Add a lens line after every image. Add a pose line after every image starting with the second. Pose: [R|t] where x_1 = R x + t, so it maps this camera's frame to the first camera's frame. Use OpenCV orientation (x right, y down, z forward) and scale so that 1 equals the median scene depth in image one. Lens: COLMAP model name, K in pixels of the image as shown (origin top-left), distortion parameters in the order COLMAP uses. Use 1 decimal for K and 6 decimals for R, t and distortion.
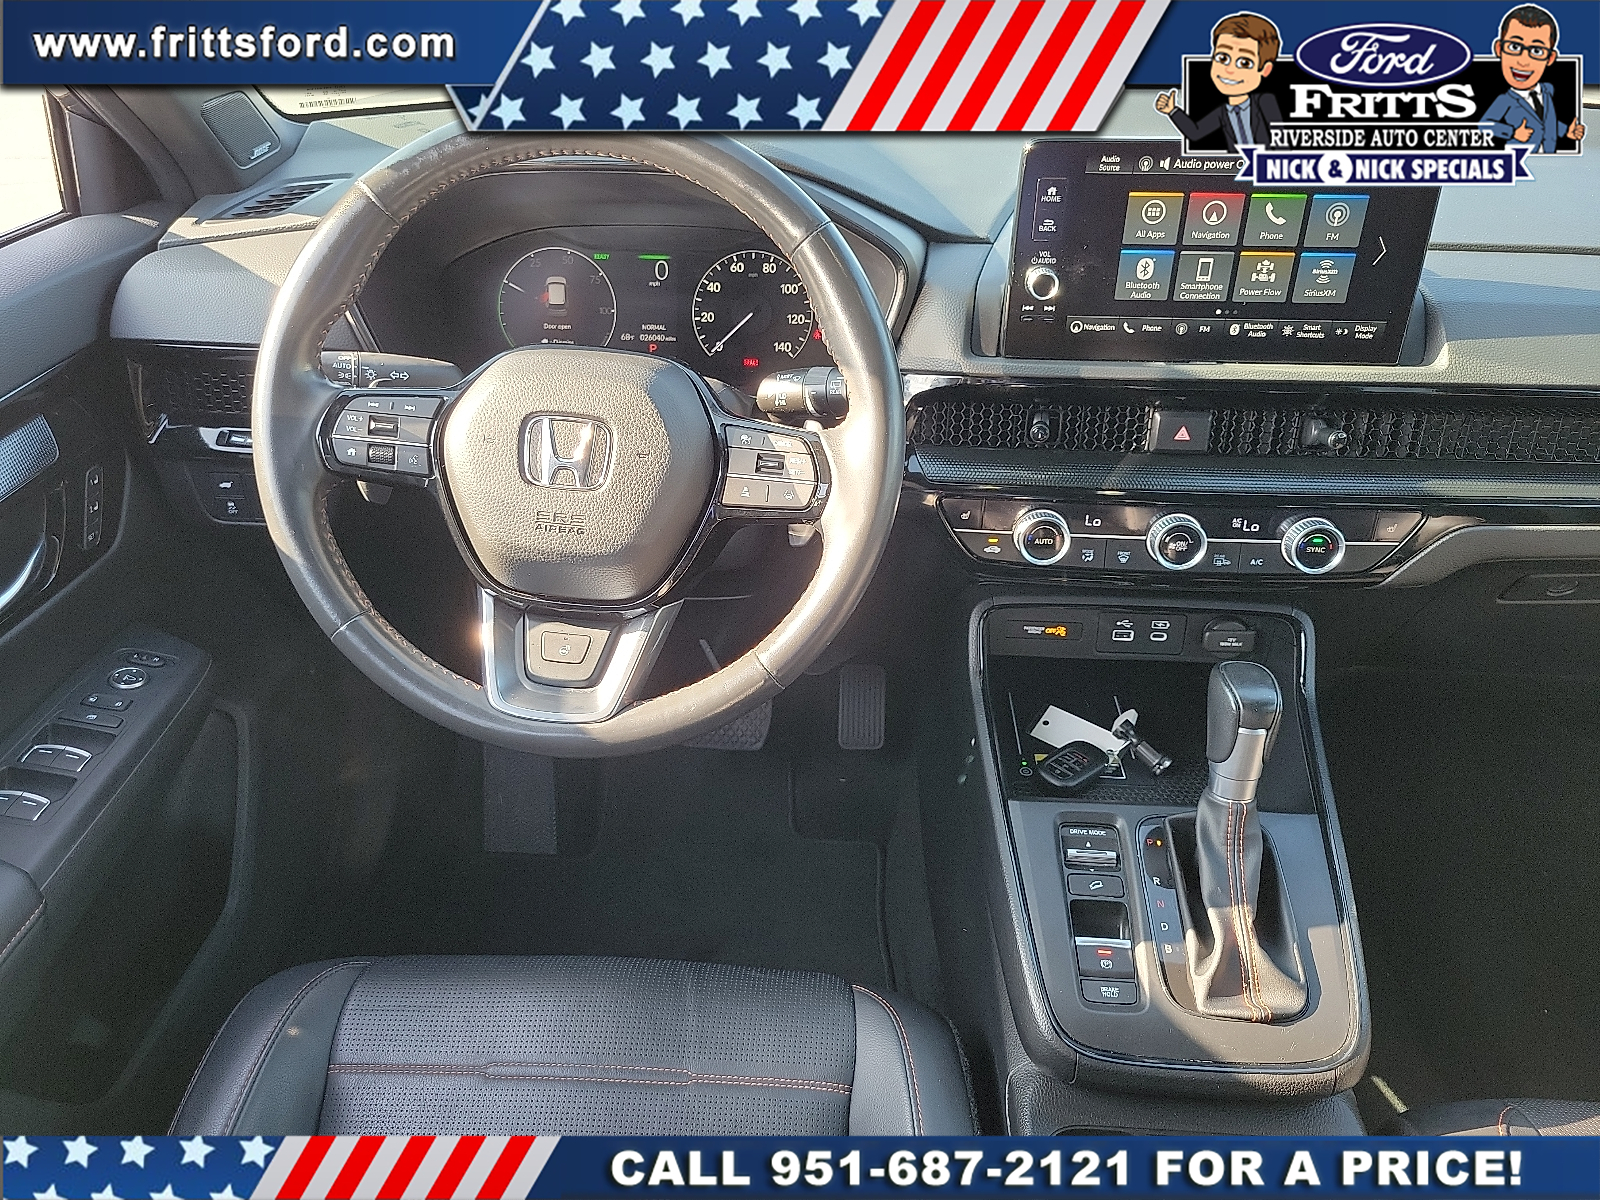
lens RADIAL K [[1206.3, 0, 789.2], [0, 1206.3, 602.8], [0, 0, 1]] dist [0.014852, -0.009781]
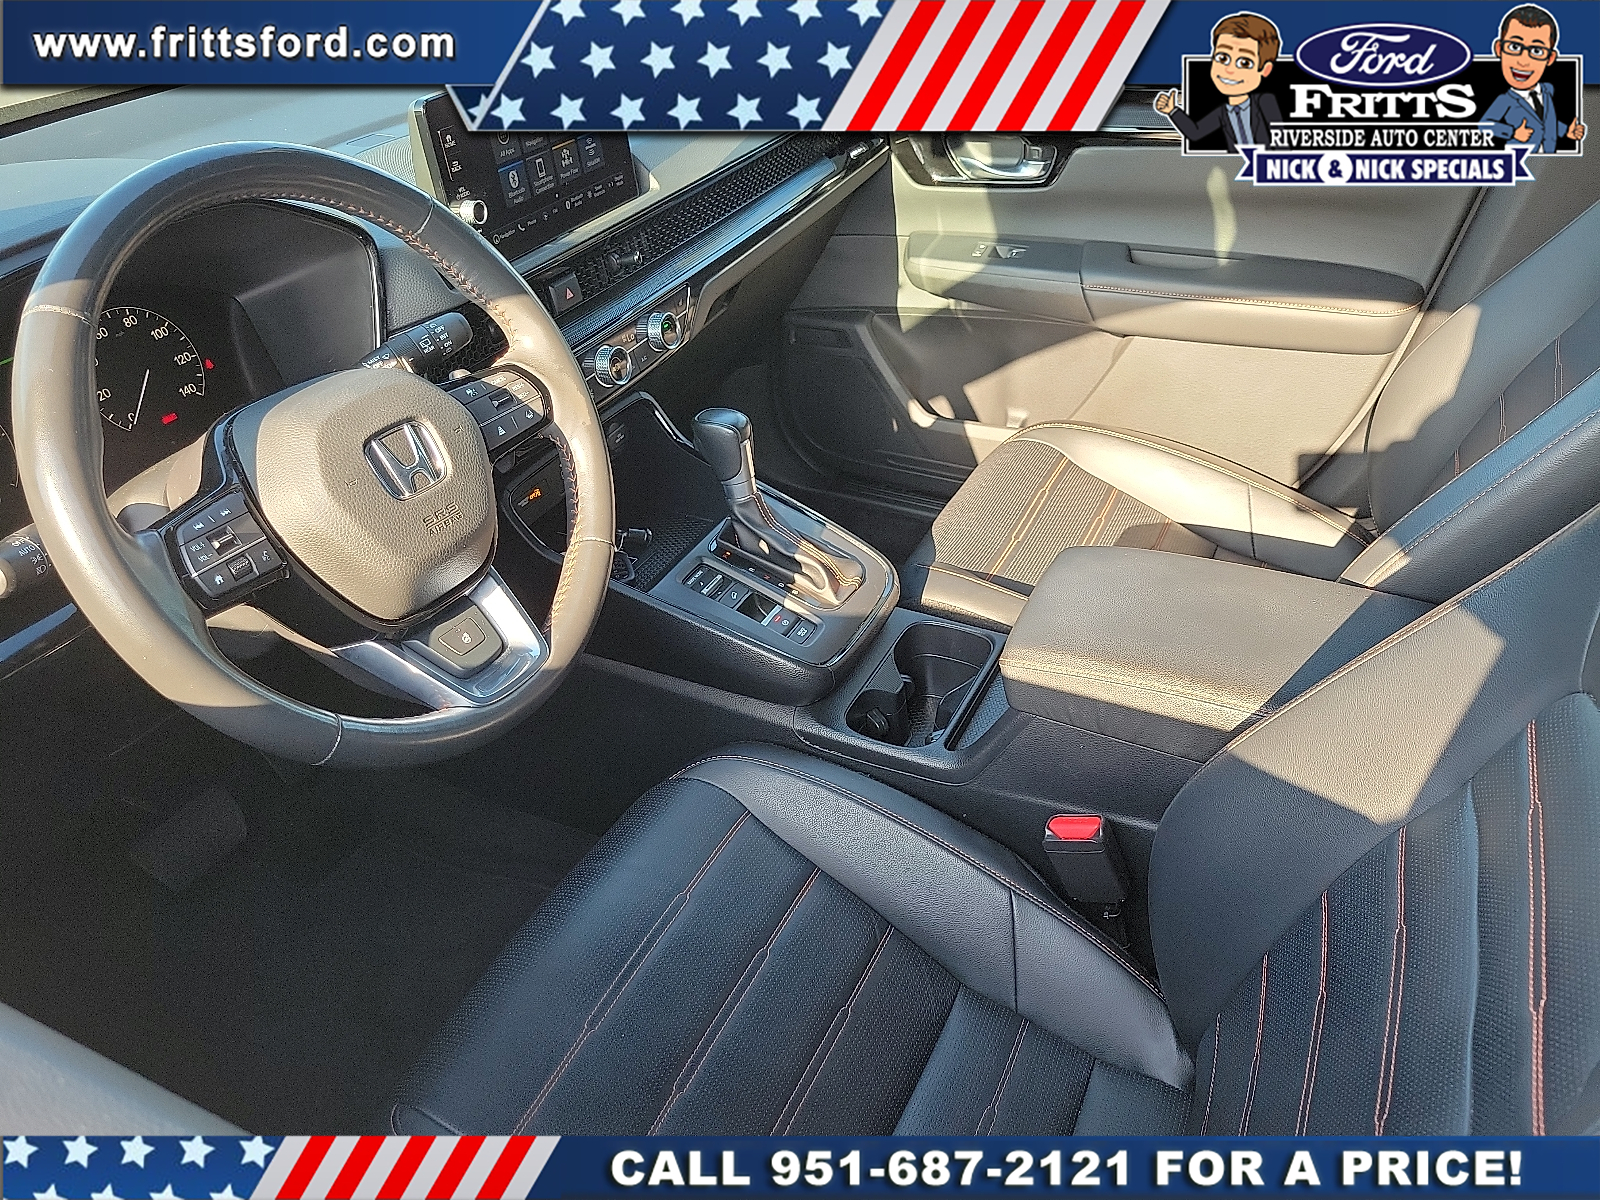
lens RADIAL K [[1206.3, 0, 802.2], [0, 1206.3, 613.2], [0, 0, 1]] dist [0.014852, -0.009781]
pose [[0.387929, -0.537017, 0.749082, -0.749157], [0.513954, 0.800677, 0.307843, -0.134706], [-0.765090, 0.265572, 0.586608, 0.120362]]
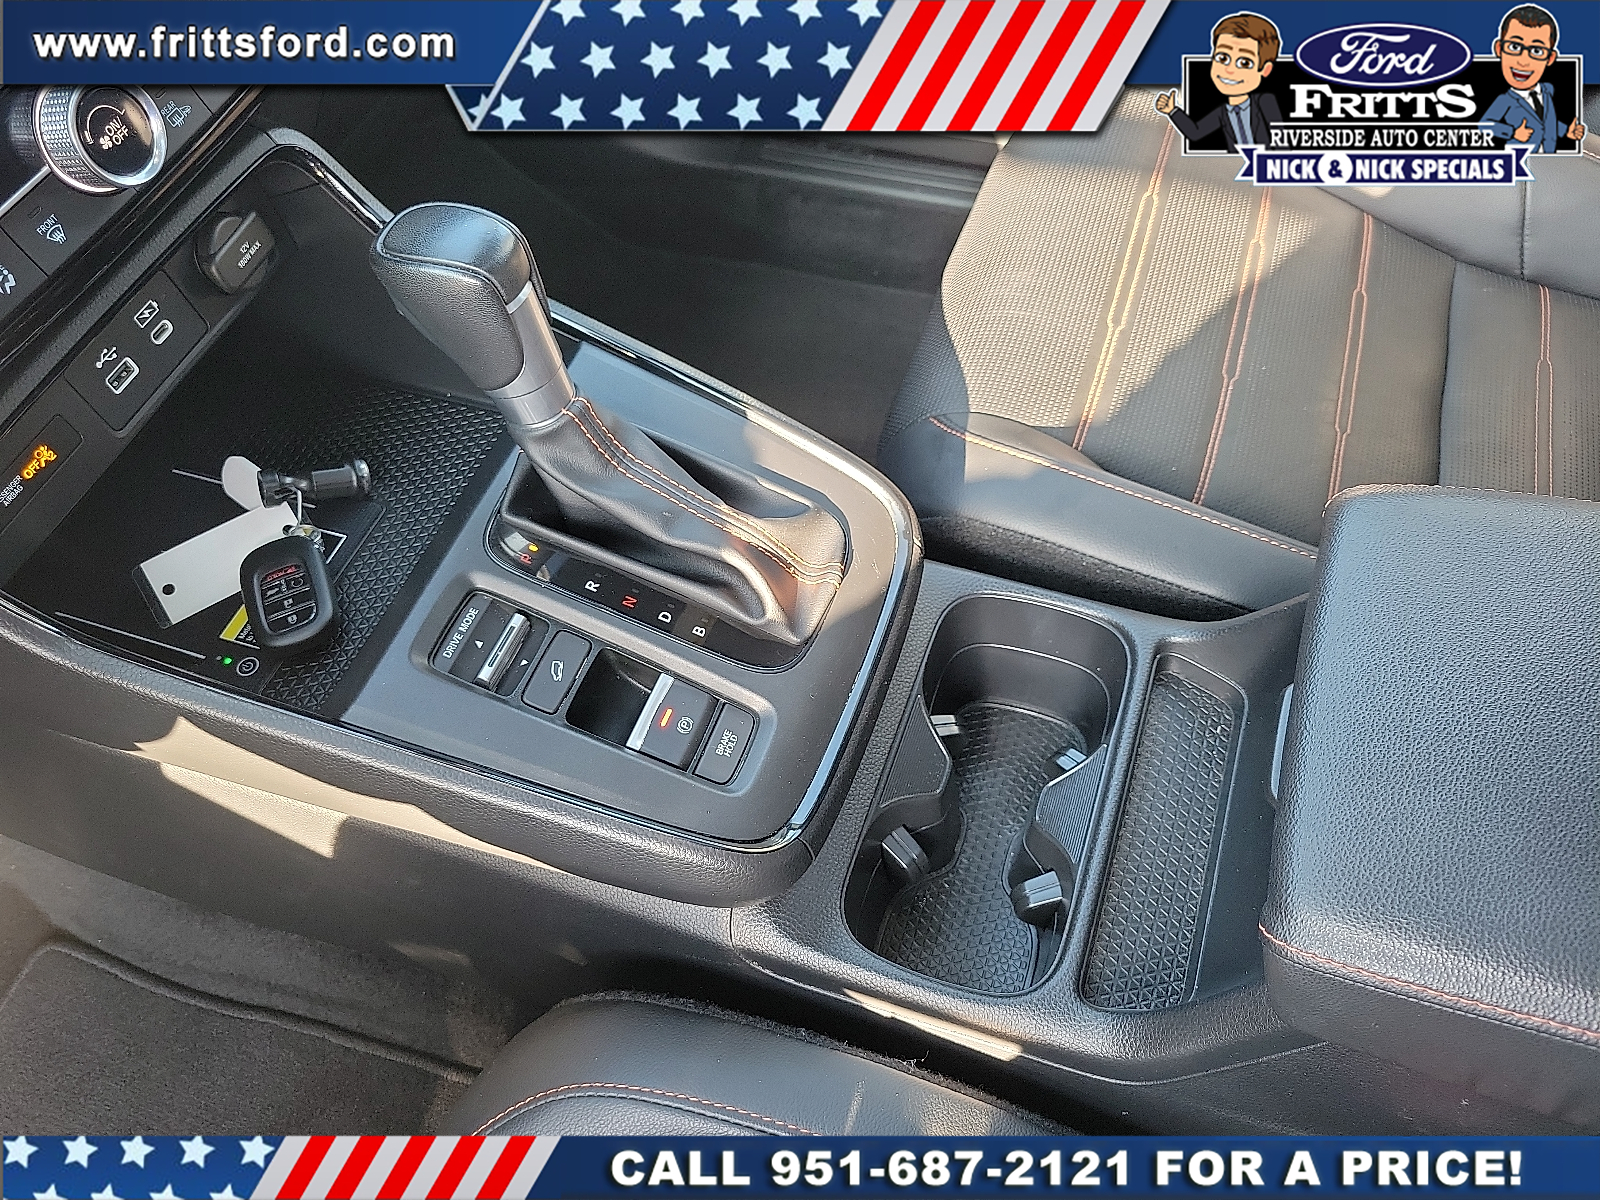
lens RADIAL K [[1206.3, 0, 793.9], [0, 1206.3, 610.8], [0, 0, 1]] dist [0.014852, -0.009781]
pose [[0.286012, -0.803616, 0.521918, -0.002158], [0.571546, 0.580246, 0.580216, -0.061318], [-0.769111, 0.132352, 0.625261, 0.513321]]
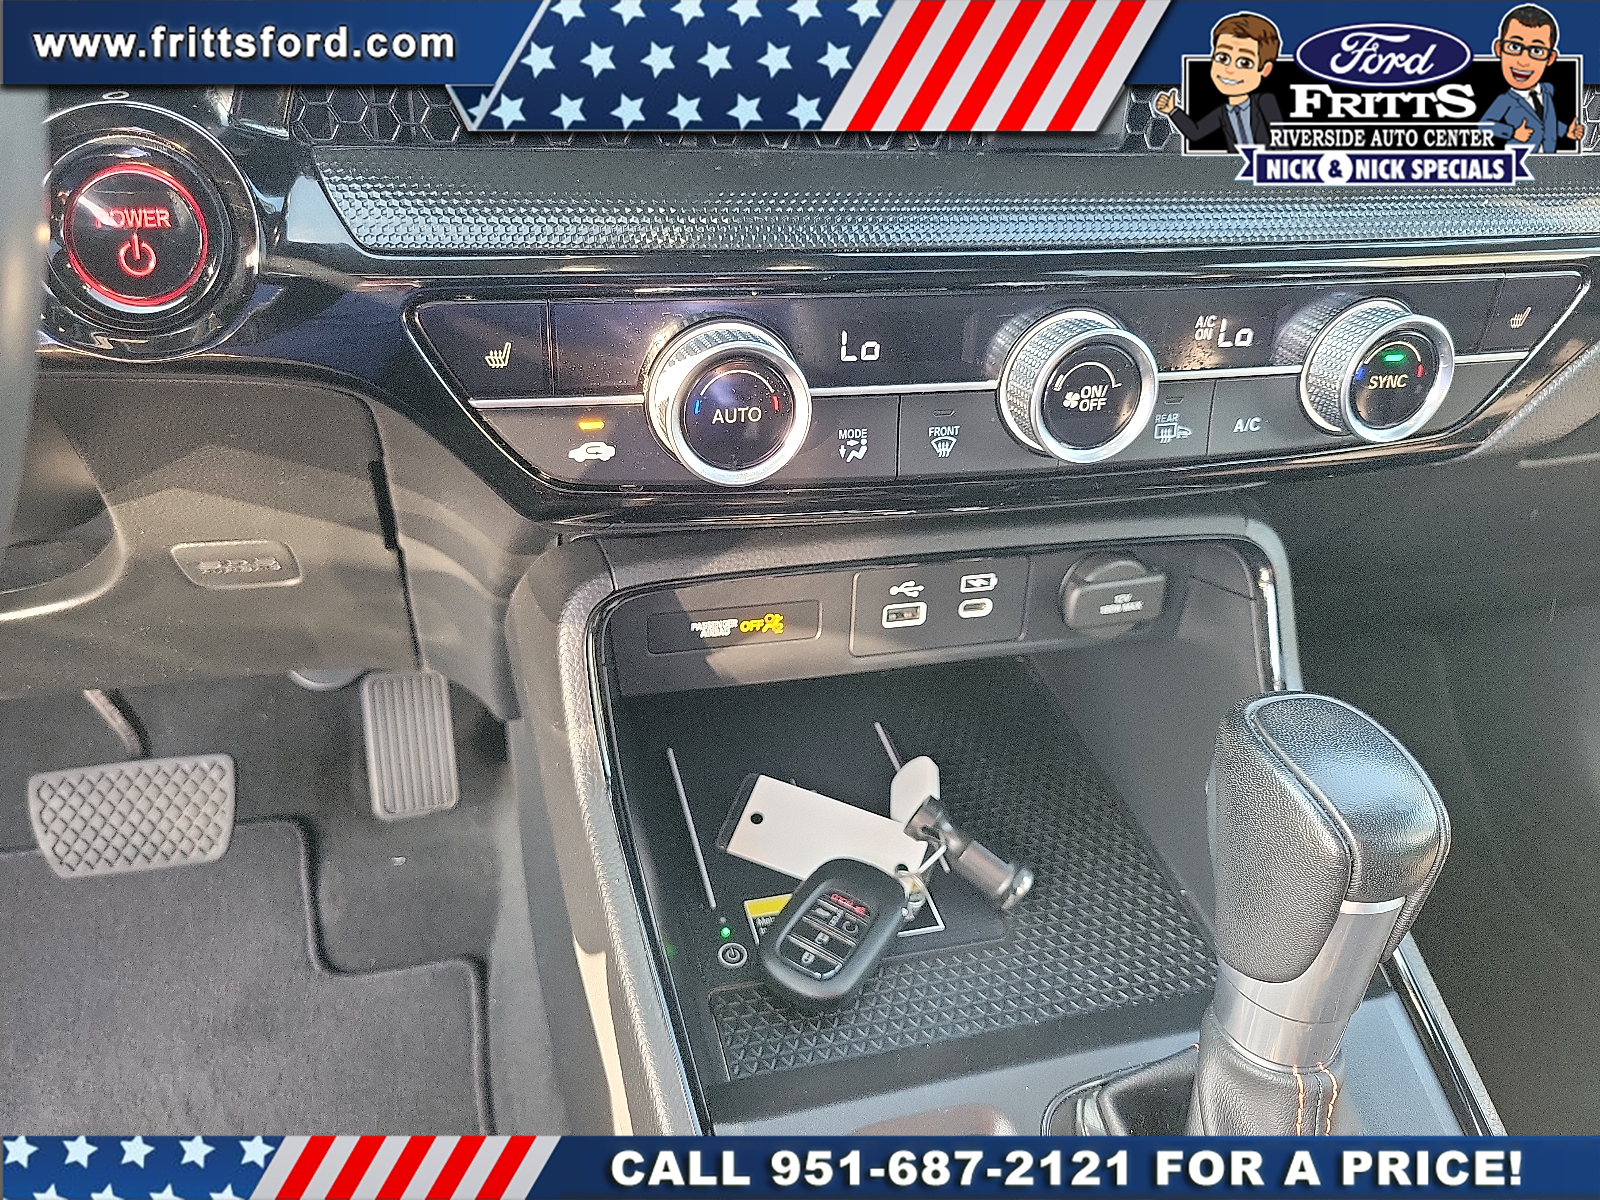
lens RADIAL K [[1206.3, 0, 787.1], [0, 1206.3, 609.8], [0, 0, 1]] dist [0.014852, -0.009781]
pose [[0.949581, -0.125775, 0.287187, 0.119172], [0.100012, 0.989668, 0.102741, -0.029715], [-0.297142, -0.068838, 0.952349, 0.663146]]
